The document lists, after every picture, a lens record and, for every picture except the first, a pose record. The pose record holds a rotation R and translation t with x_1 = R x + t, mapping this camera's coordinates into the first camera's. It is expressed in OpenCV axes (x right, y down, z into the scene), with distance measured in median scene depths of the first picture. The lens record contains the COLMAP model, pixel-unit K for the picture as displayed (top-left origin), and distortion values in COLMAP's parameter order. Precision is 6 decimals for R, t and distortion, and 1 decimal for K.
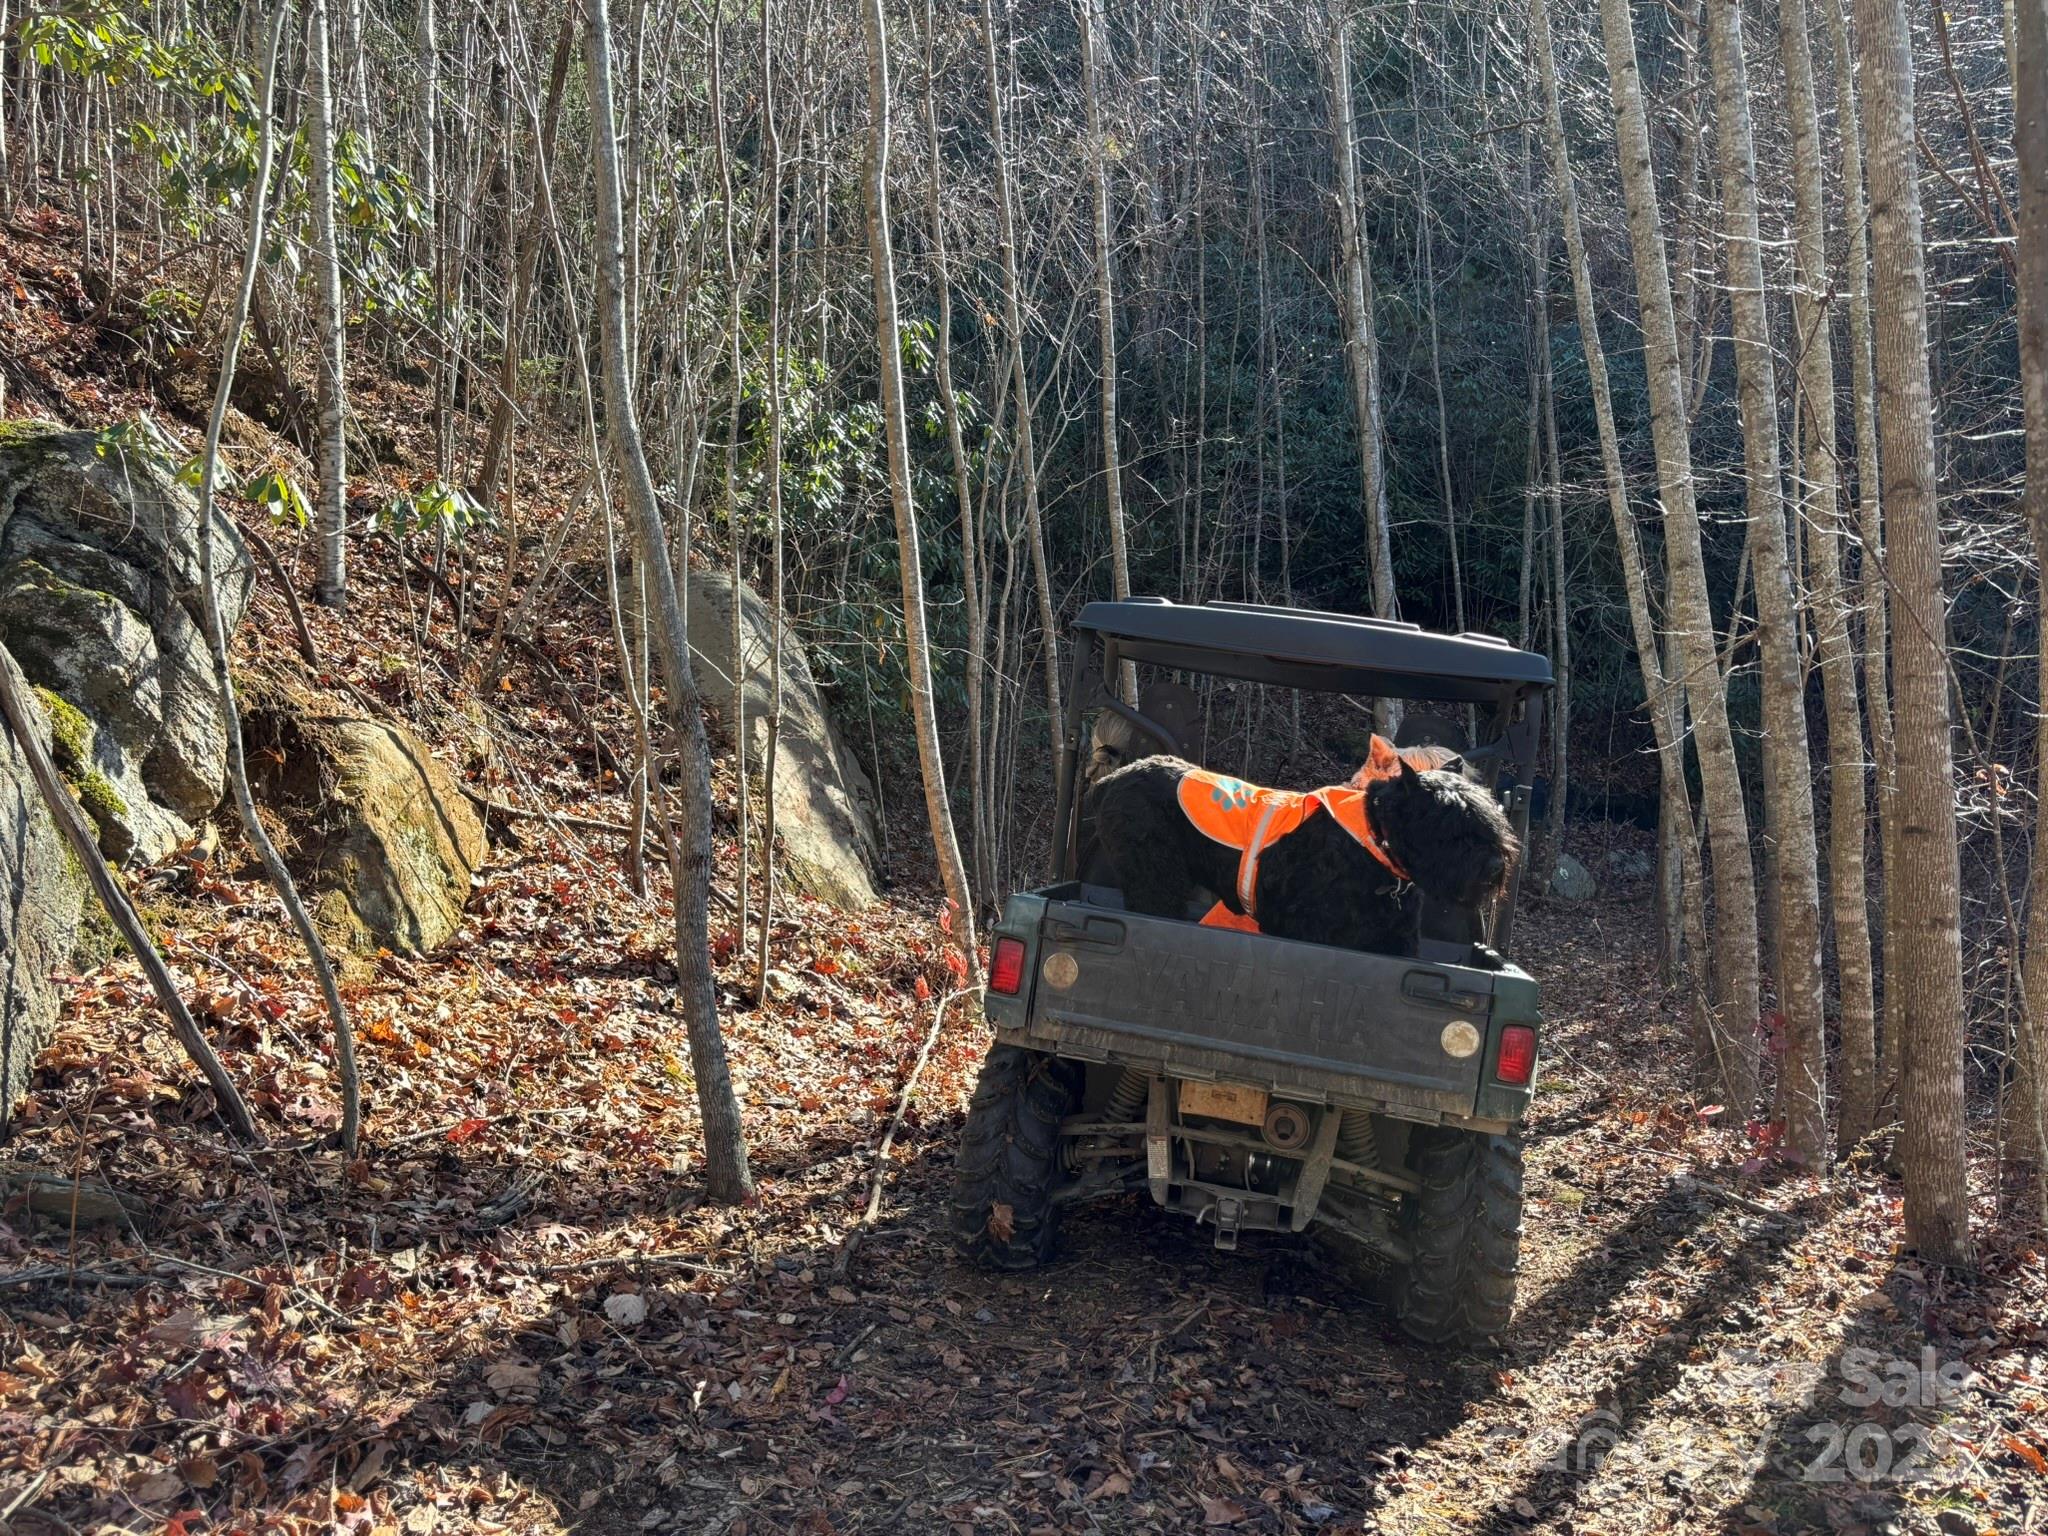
lens RADIAL K [[1523.3, 0, 1026.5], [0, 1523.3, 768.5], [0, 0, 1]] dist [-0.003007, -0.006997]
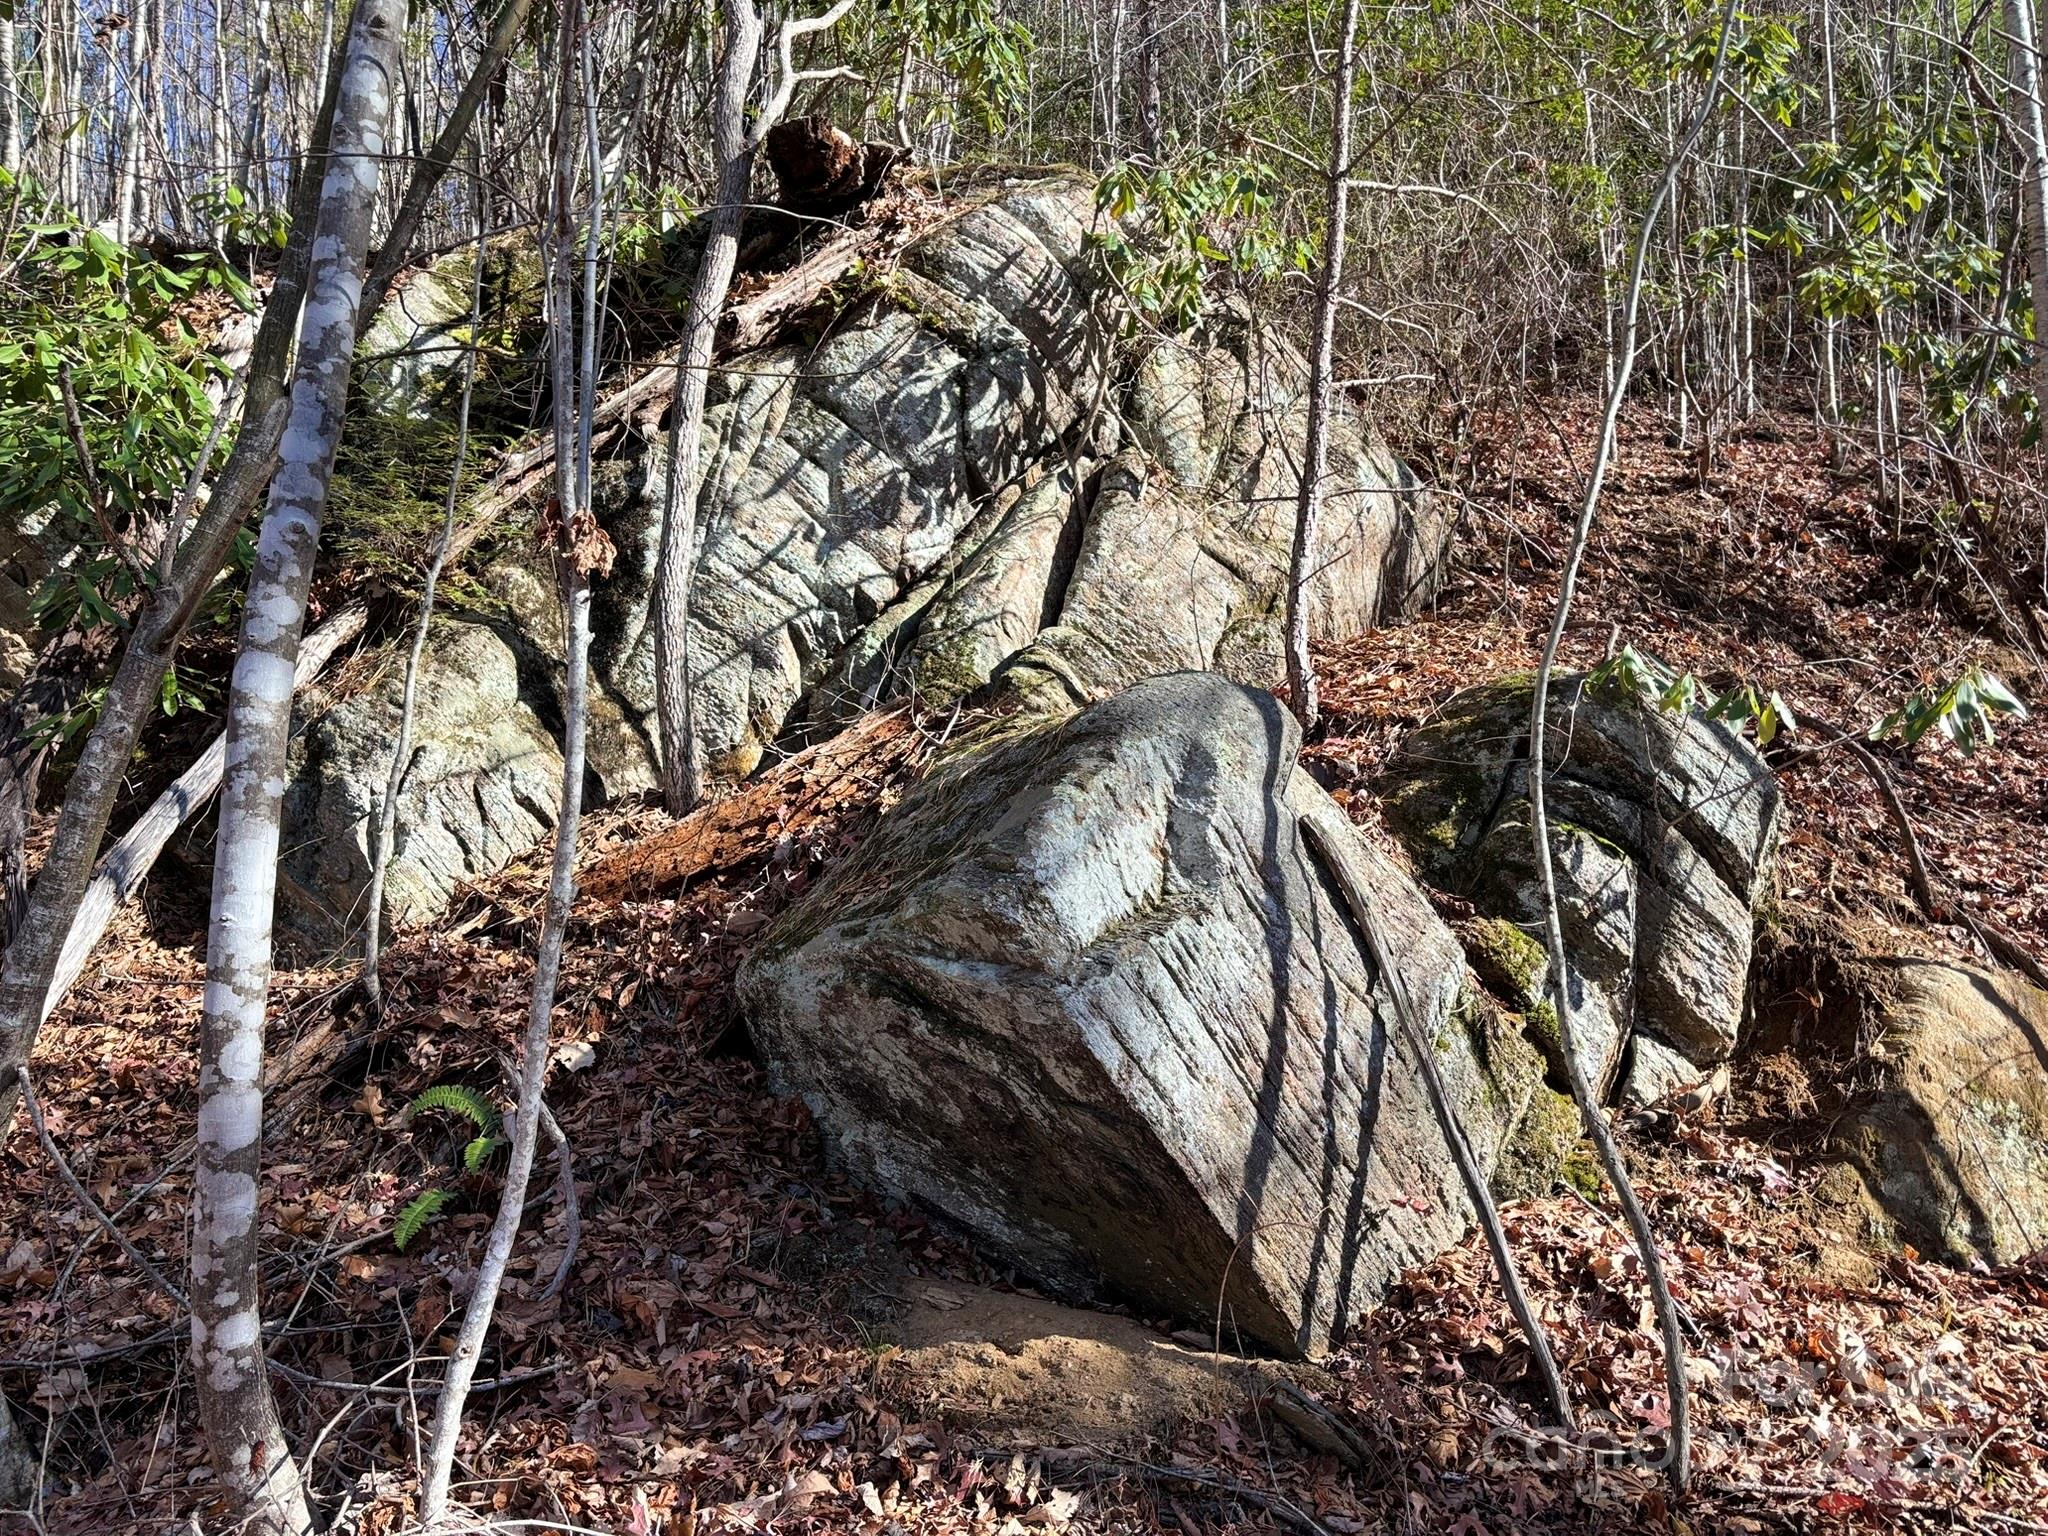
lens RADIAL K [[1523.3, 0, 1025.7], [0, 1523.3, 767.3], [0, 0, 1]] dist [-0.003007, -0.006997]
pose [[0.362074, -0.076799, -0.928980, 0.191071], [-0.061462, 0.992465, -0.106003, -0.021944], [0.930121, 0.095478, 0.354625, 0.265004]]
